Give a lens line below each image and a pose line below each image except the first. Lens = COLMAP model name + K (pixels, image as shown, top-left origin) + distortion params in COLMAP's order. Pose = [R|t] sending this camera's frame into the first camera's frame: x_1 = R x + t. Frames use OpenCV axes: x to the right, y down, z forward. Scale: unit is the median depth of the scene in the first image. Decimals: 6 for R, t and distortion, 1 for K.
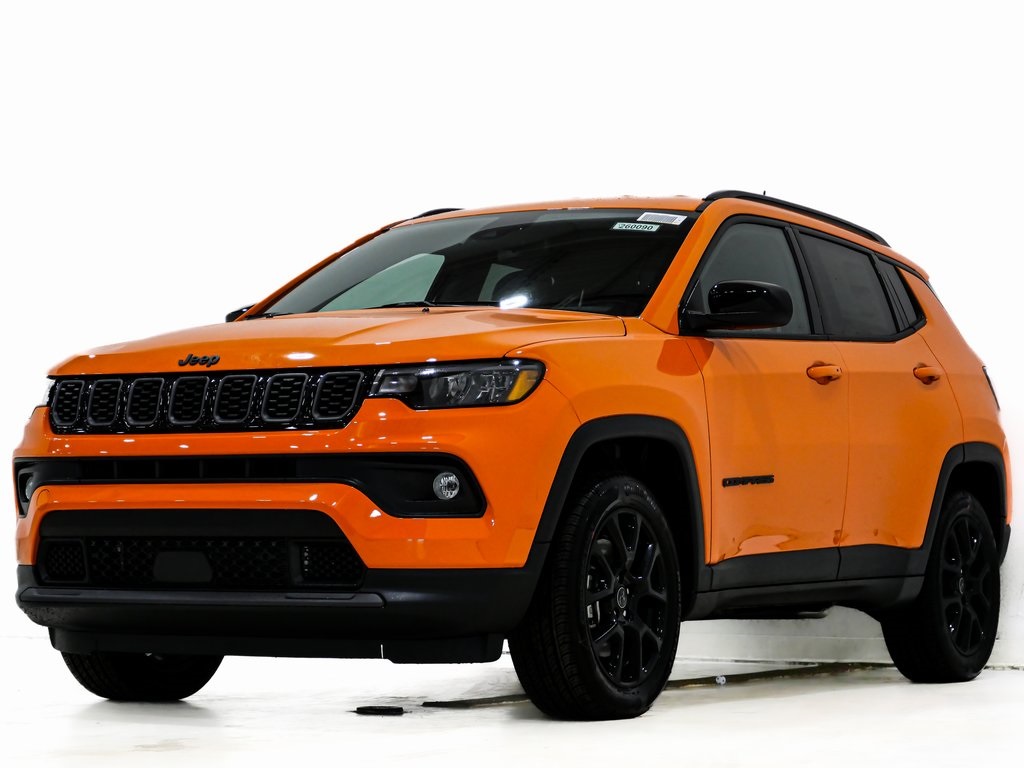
lens RADIAL K [[2782.9, 0, 511.4], [0, 2782.9, 385.5], [0, 0, 1]] dist [-0.061322, 0.000000]
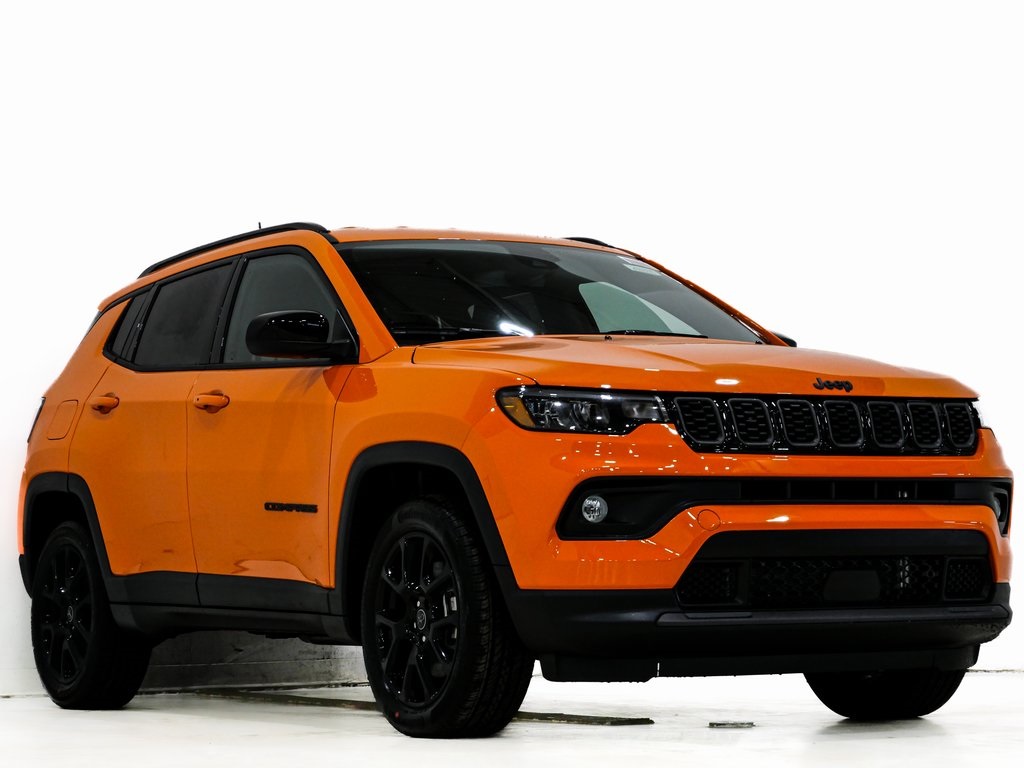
lens RADIAL K [[2838.4, 0, 511.6], [0, 2838.4, 384.4], [0, 0, 1]] dist [0.080681, 0.000000]
pose [[0.509950, 0.044766, 0.859038, -1.082142], [-0.032302, 0.998937, -0.032881, 0.029324], [-0.859597, -0.010981, 0.510854, 0.567351]]
